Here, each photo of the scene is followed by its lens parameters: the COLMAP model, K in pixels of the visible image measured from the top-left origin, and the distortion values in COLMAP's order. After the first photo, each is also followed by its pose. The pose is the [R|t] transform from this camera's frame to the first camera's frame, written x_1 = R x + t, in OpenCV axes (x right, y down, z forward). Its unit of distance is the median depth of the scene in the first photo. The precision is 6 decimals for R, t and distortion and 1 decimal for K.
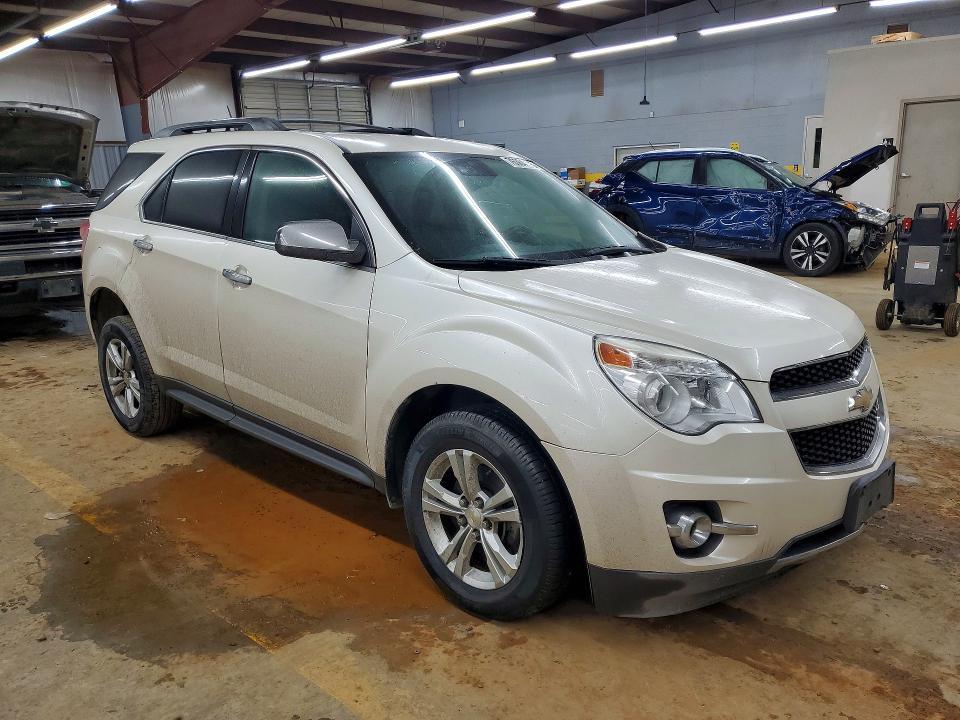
lens RADIAL K [[784.4, 0, 489.7], [0, 784.4, 361.2], [0, 0, 1]] dist [0.007616, 0.007670]
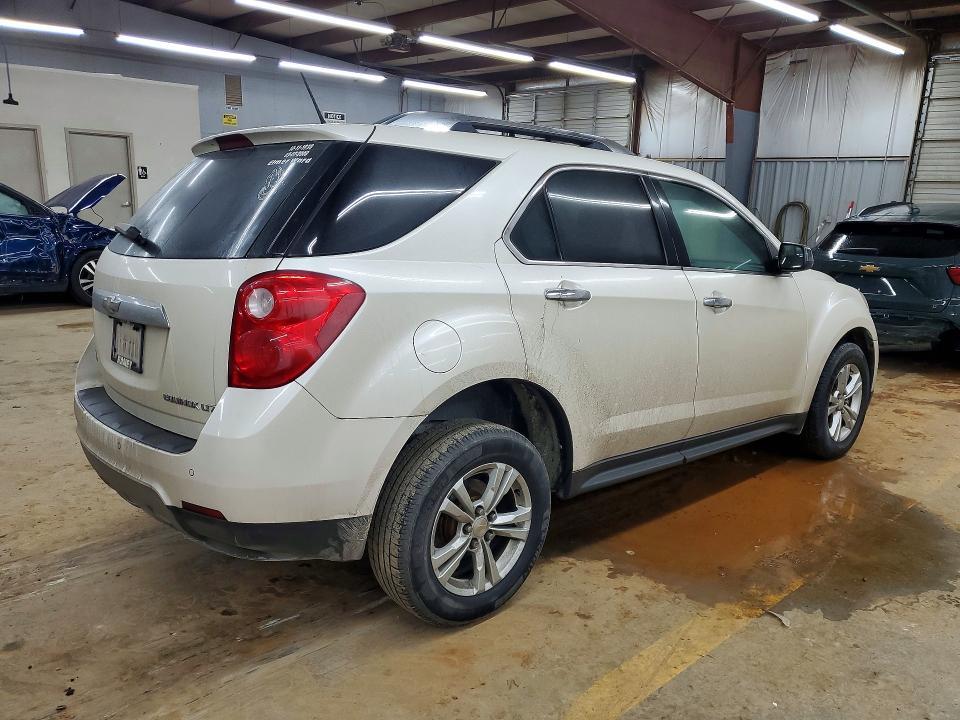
lens RADIAL K [[784.4, 0, 489.7], [0, 784.4, 361.2], [0, 0, 1]] dist [0.007616, 0.007670]
pose [[0.038945, -0.170189, 0.984642, -1.157393], [0.201290, 0.966525, 0.159096, -0.219019], [-0.978757, 0.192003, 0.071899, 1.045061]]
